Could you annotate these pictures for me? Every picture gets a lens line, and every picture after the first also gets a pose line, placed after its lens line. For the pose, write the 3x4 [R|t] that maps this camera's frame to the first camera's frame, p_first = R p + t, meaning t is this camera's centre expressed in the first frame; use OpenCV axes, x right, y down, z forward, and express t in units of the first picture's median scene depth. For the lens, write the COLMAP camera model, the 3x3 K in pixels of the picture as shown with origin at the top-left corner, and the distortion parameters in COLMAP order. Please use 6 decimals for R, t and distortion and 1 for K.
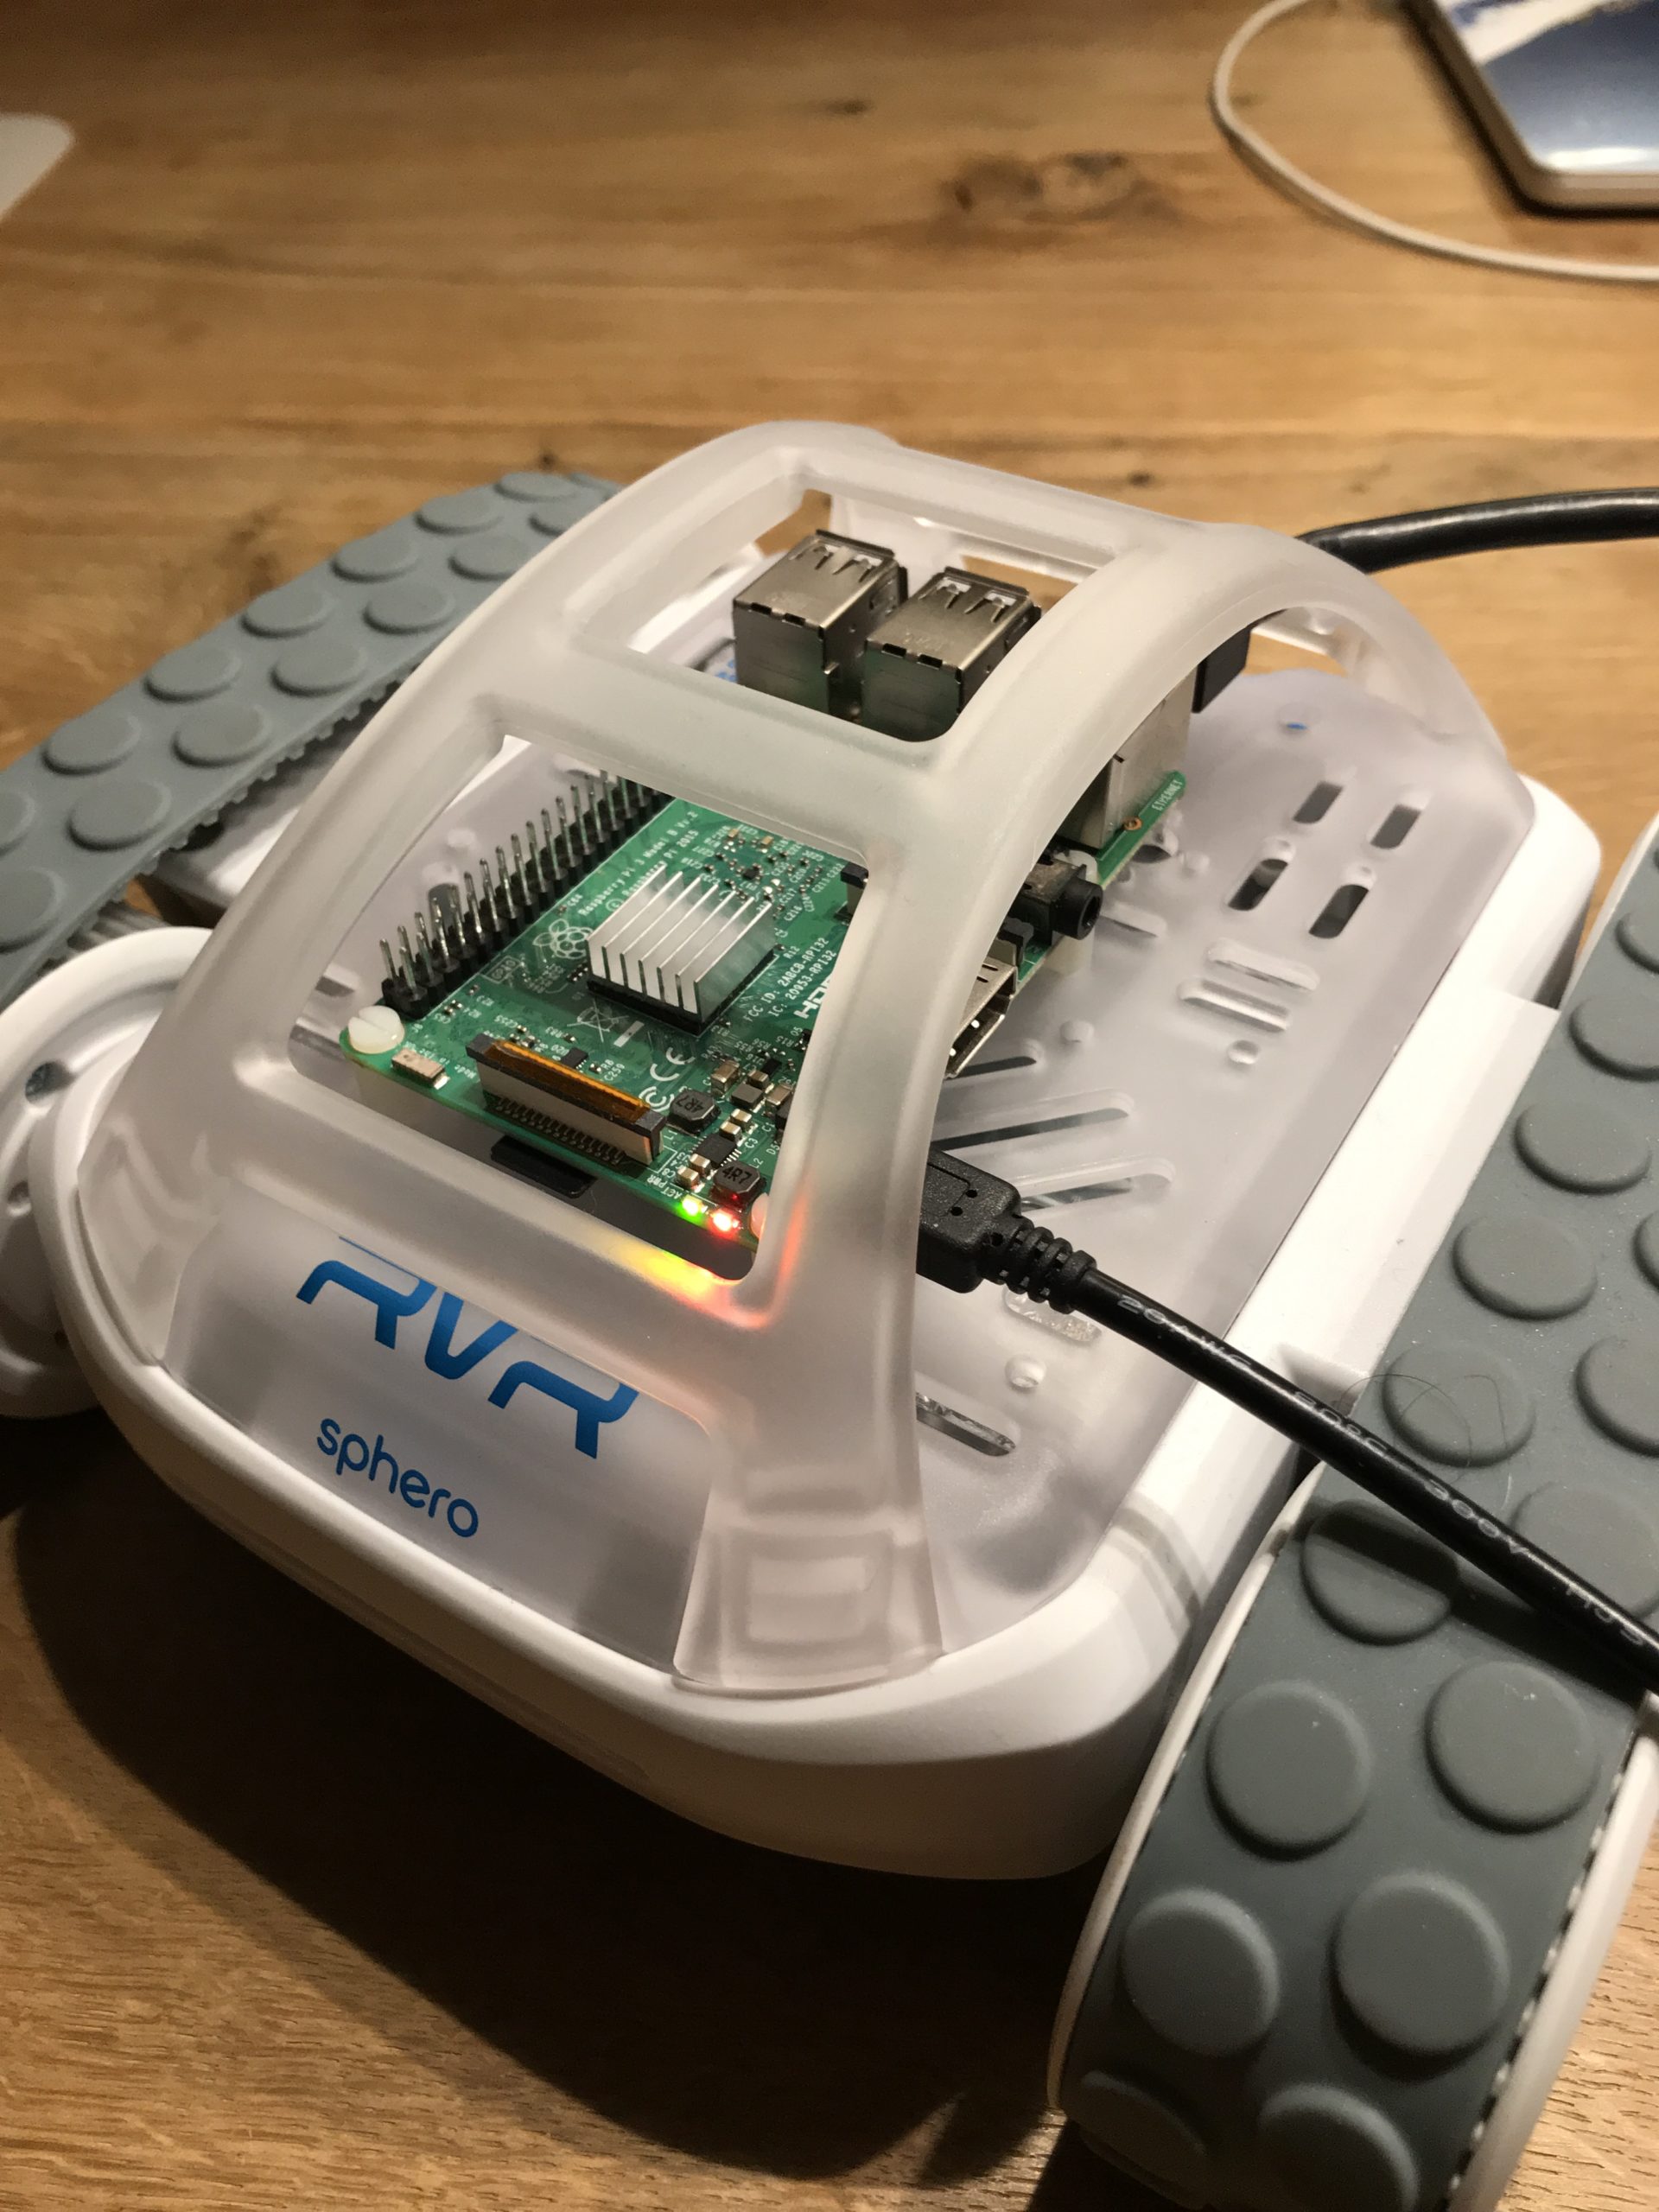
lens RADIAL K [[1856.2, 0, 829.5], [0, 1856.2, 1106.0], [0, 0, 1]] dist [0.005188, 0.003977]
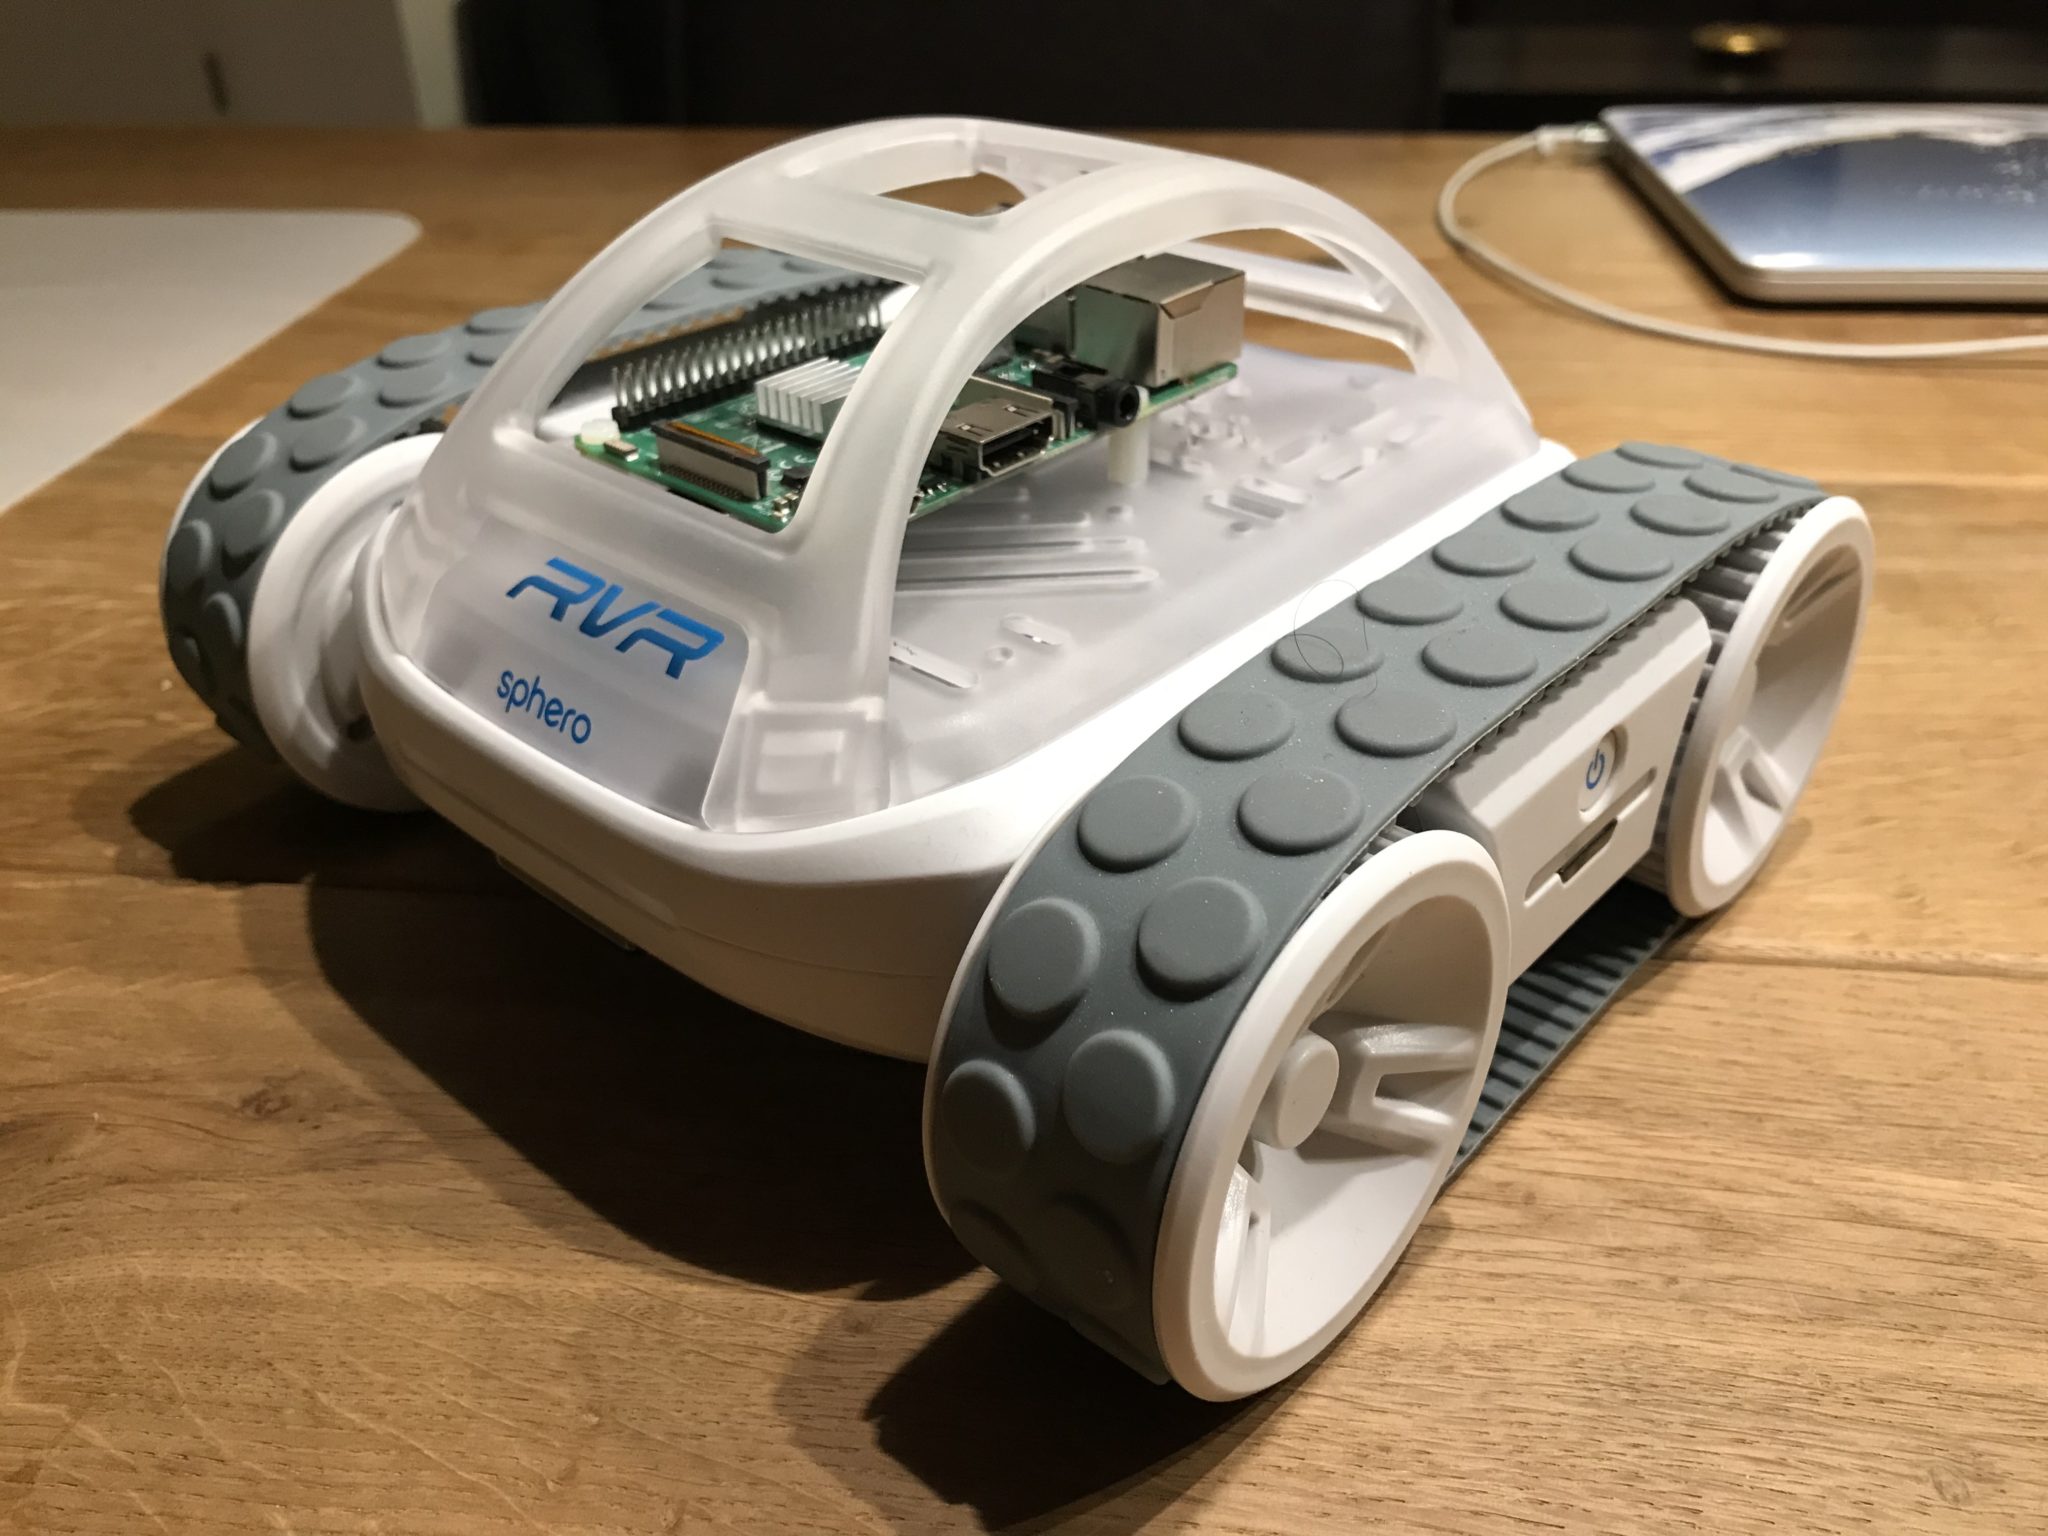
lens RADIAL K [[1718.5, 0, 1024.0], [0, 1718.5, 768.0], [0, 0, 1]] dist [0.005188, 0.003977]
pose [[0.985861, 0.106269, -0.129556, 0.278277], [-0.132401, 0.967915, -0.213567, 0.459277], [0.102704, 0.227701, 0.968300, -0.171746]]
